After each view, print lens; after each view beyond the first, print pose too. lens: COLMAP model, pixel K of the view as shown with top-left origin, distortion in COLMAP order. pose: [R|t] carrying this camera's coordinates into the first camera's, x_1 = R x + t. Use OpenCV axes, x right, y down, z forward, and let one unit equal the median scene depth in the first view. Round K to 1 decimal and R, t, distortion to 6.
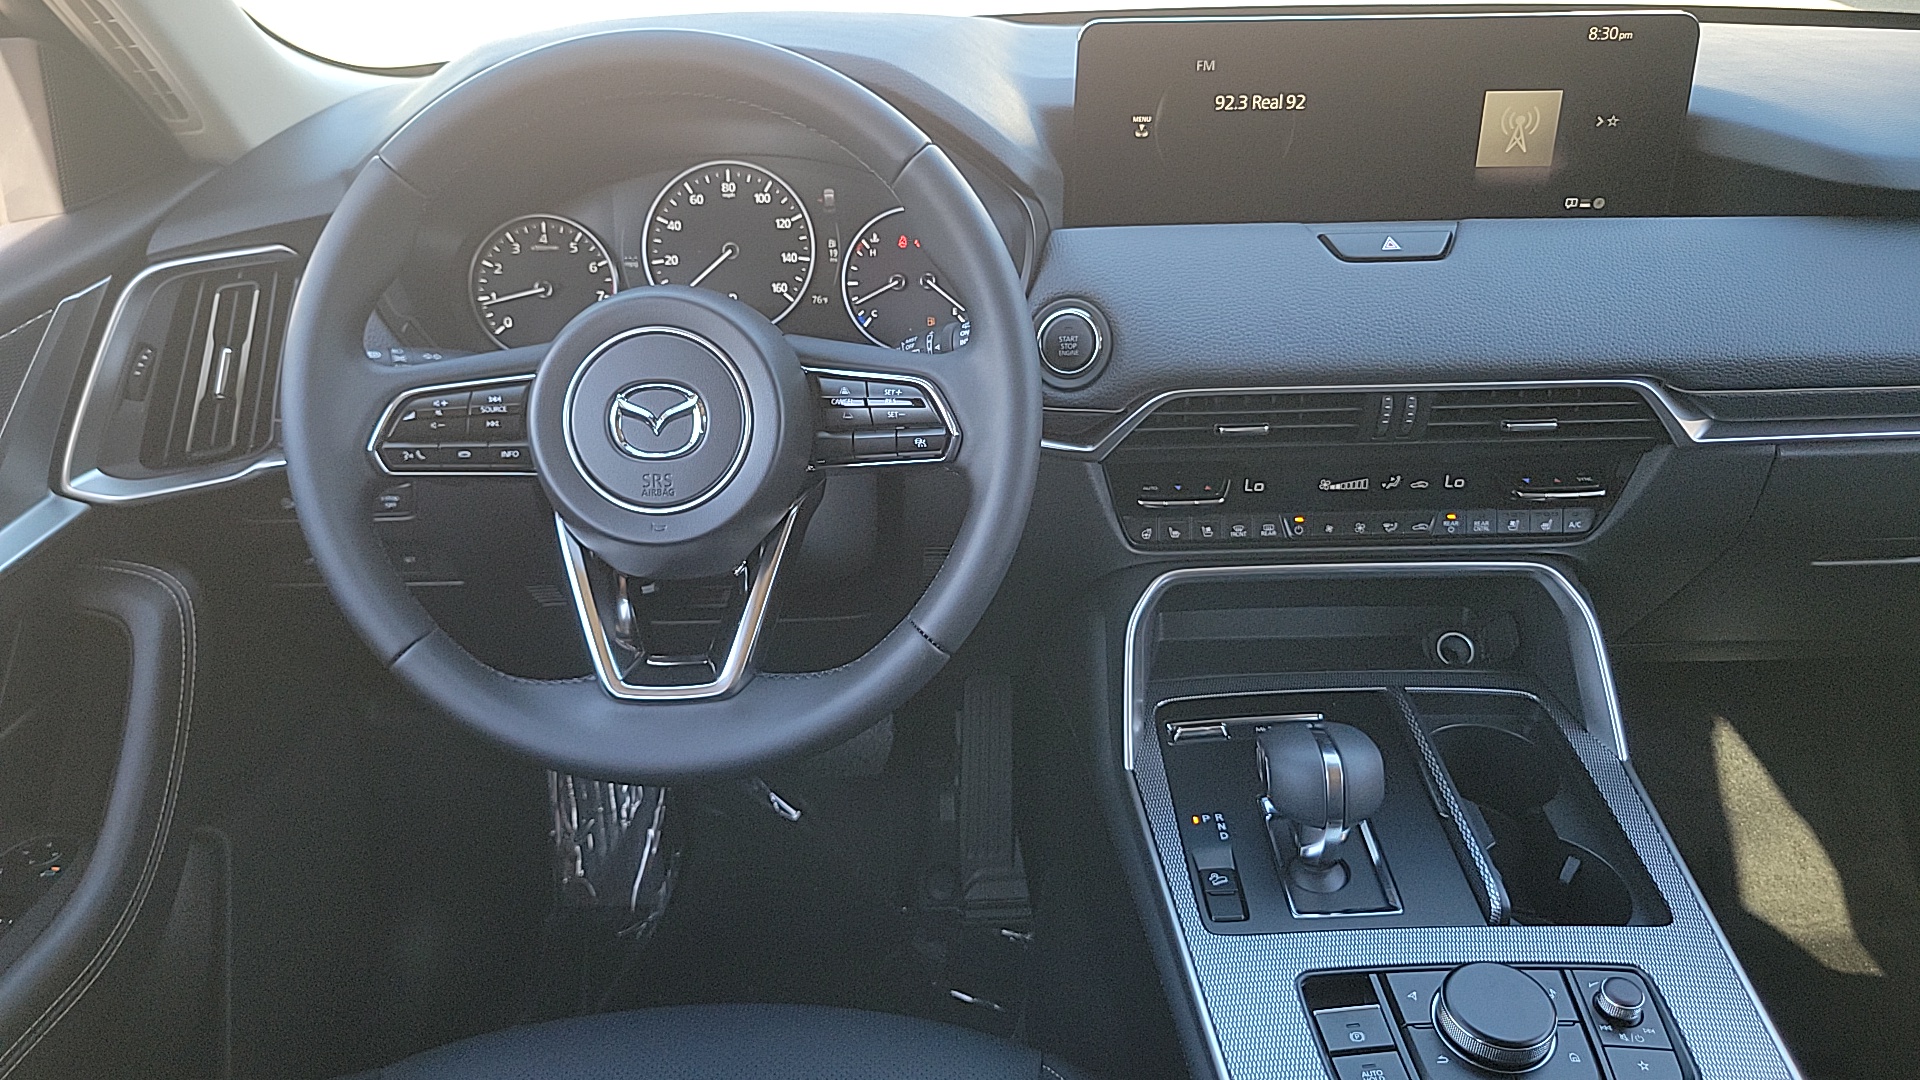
lens RADIAL K [[1498.2, 0, 960.0], [0, 1498.2, 540.0], [0, 0, 1]] dist [0.019339, -0.003755]
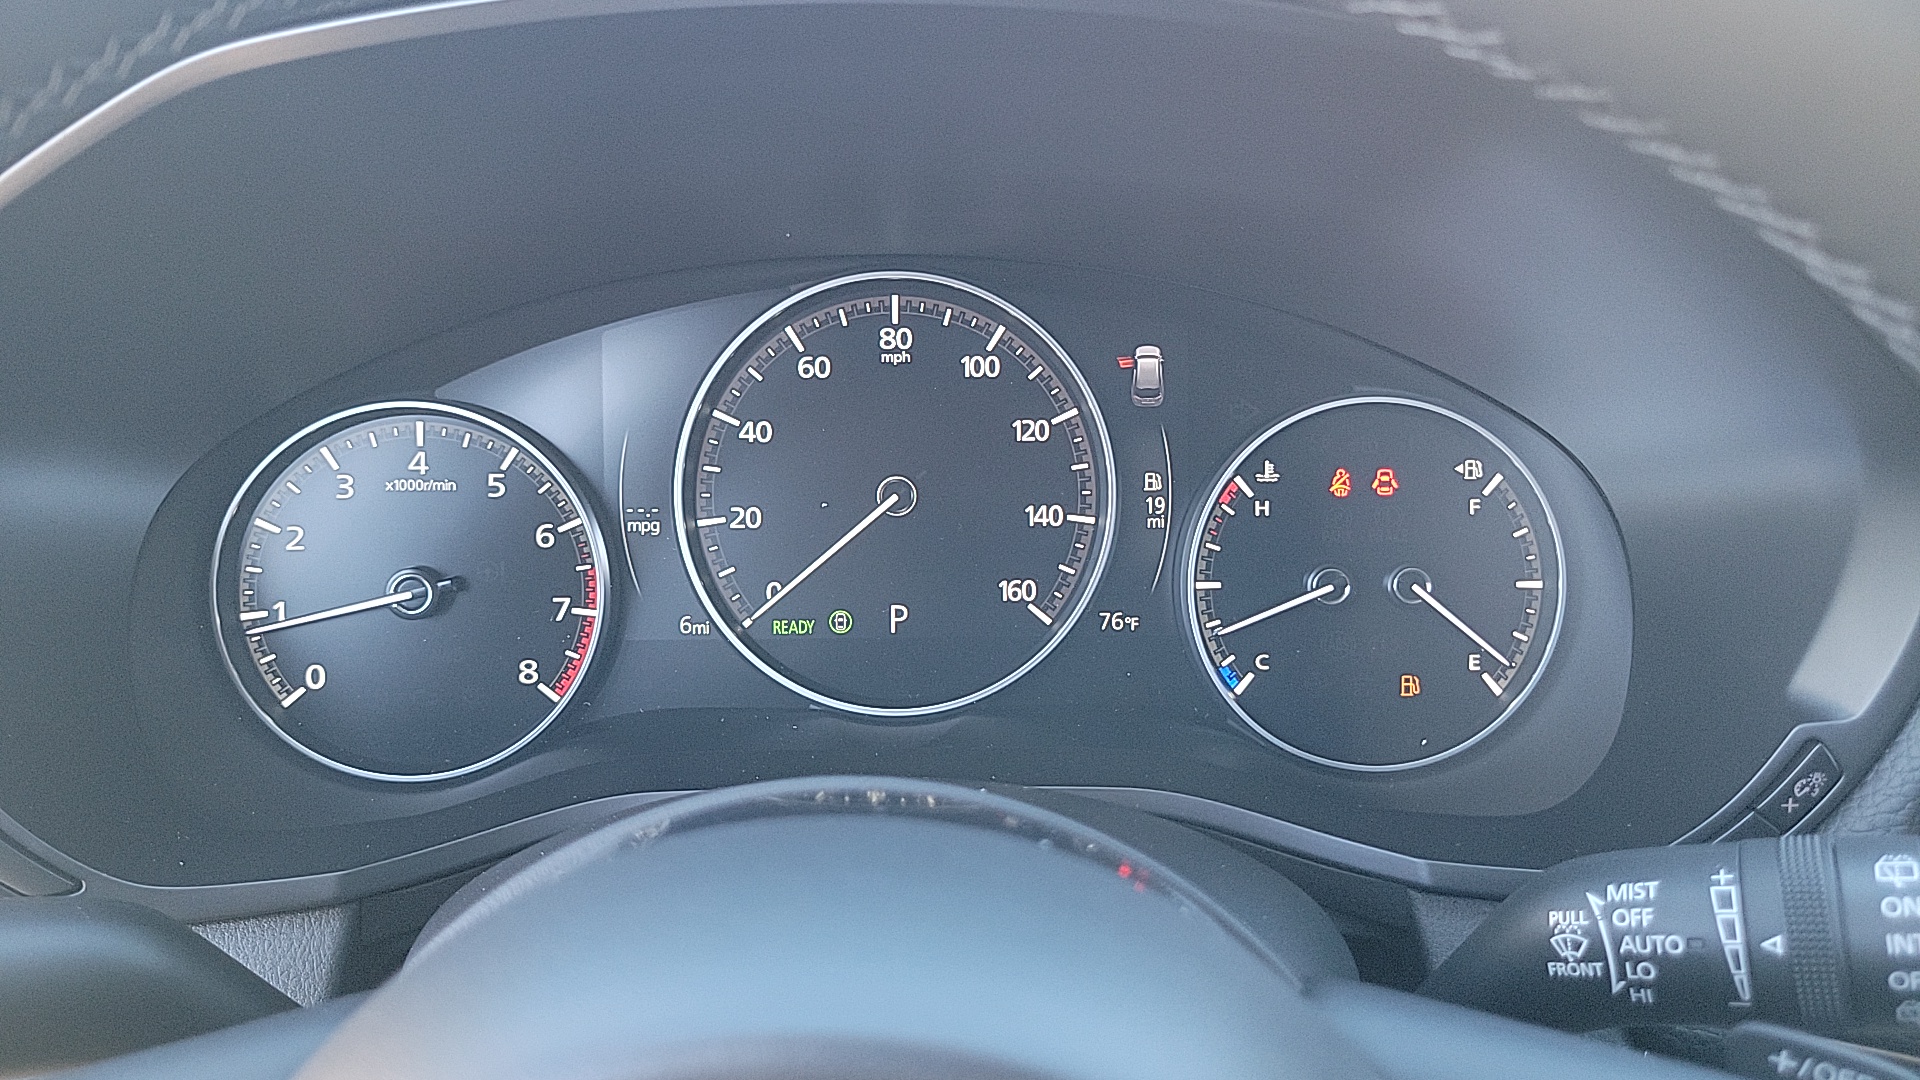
lens RADIAL K [[1498.2, 0, 960.0], [0, 1498.2, 540.0], [0, 0, 1]] dist [0.019339, -0.003755]
pose [[0.999874, 0.015244, 0.004454, -0.147145], [-0.014794, 0.996031, -0.087770, -0.157092], [-0.005774, 0.087693, 0.996131, 0.650063]]
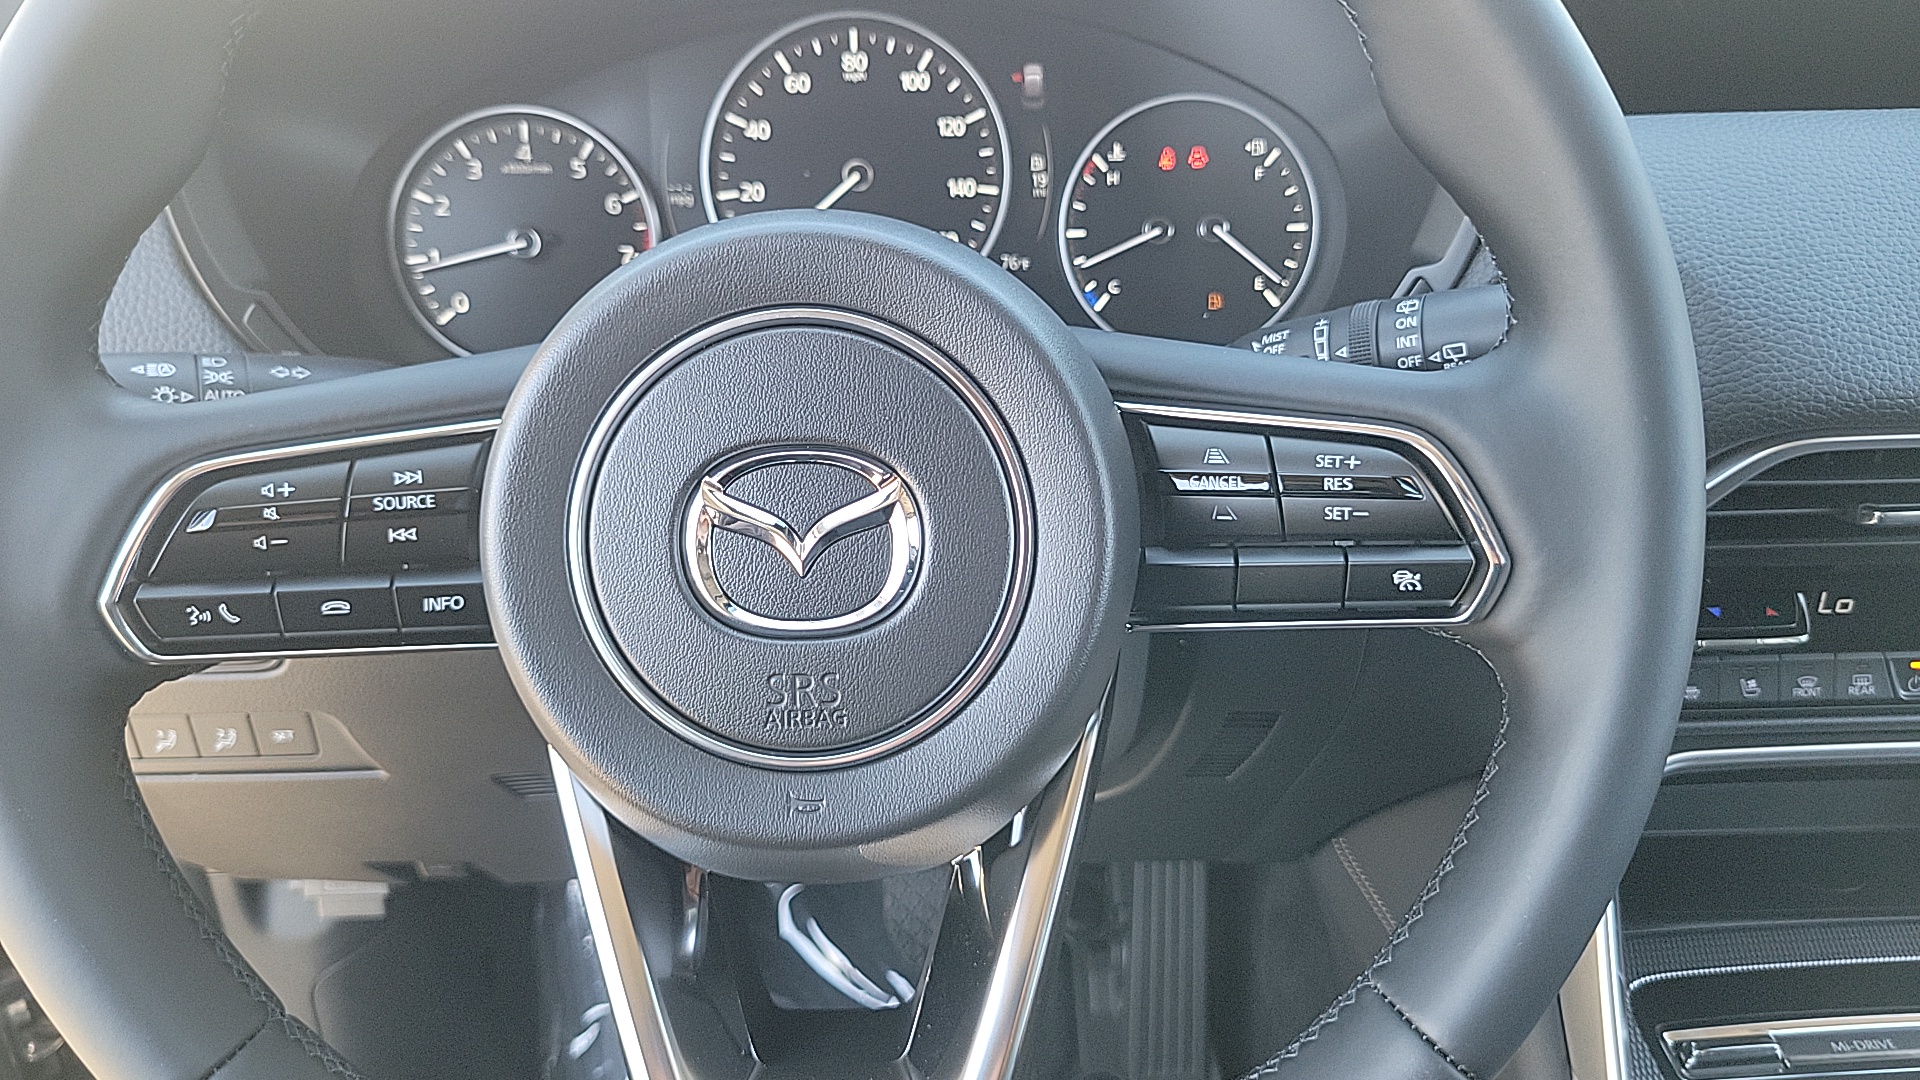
lens RADIAL K [[1498.2, 0, 960.0], [0, 1498.2, 540.0], [0, 0, 1]] dist [0.019339, -0.003755]
pose [[0.999977, -0.001571, 0.006671, -0.126629], [0.001515, 0.999963, 0.008480, -0.065133], [-0.006684, -0.008469, 0.999942, 0.466087]]
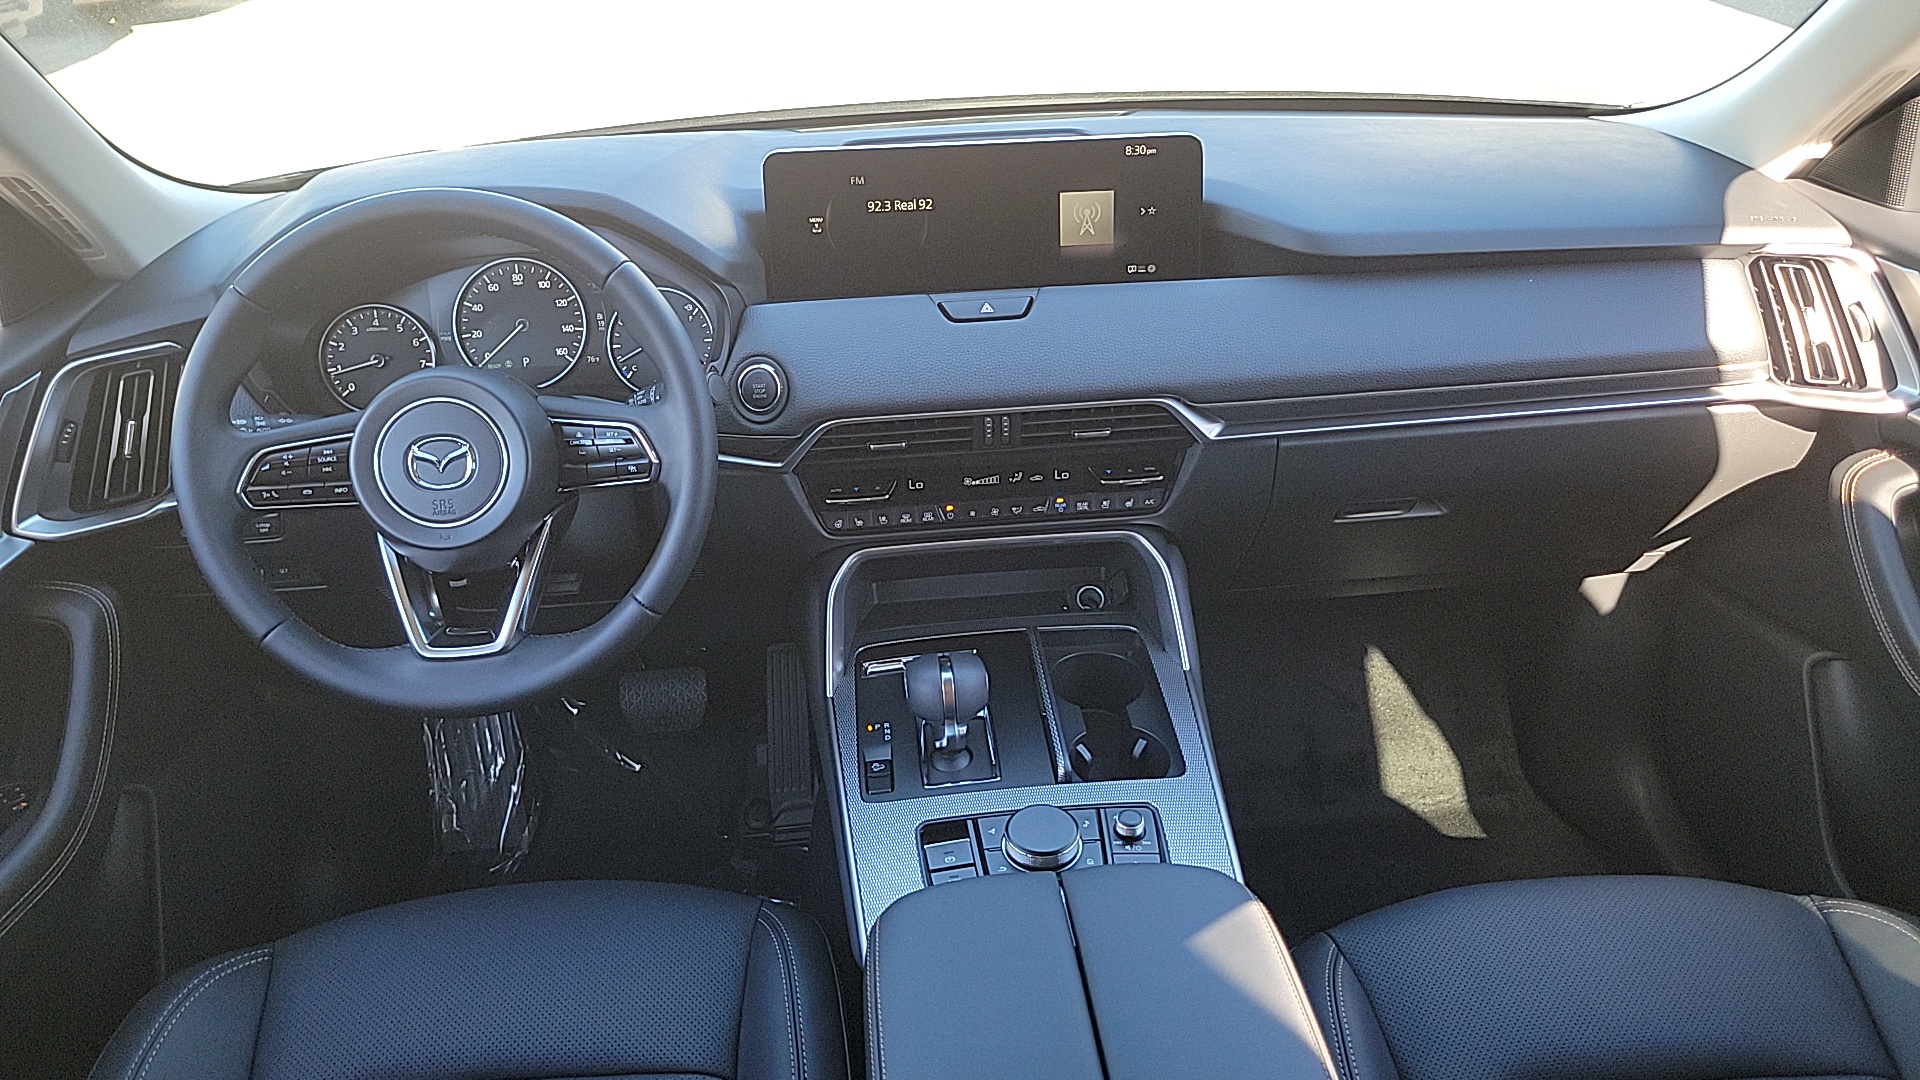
lens RADIAL K [[1502.4, 0, 992.2], [0, 1502.4, 542.3], [0, 0, 1]] dist [0.015430, 0.003068]
pose [[0.997322, -0.050161, 0.053217, 0.191757], [0.049892, 0.998734, 0.006371, 0.010899], [-0.053470, -0.003699, 0.998563, -0.368780]]
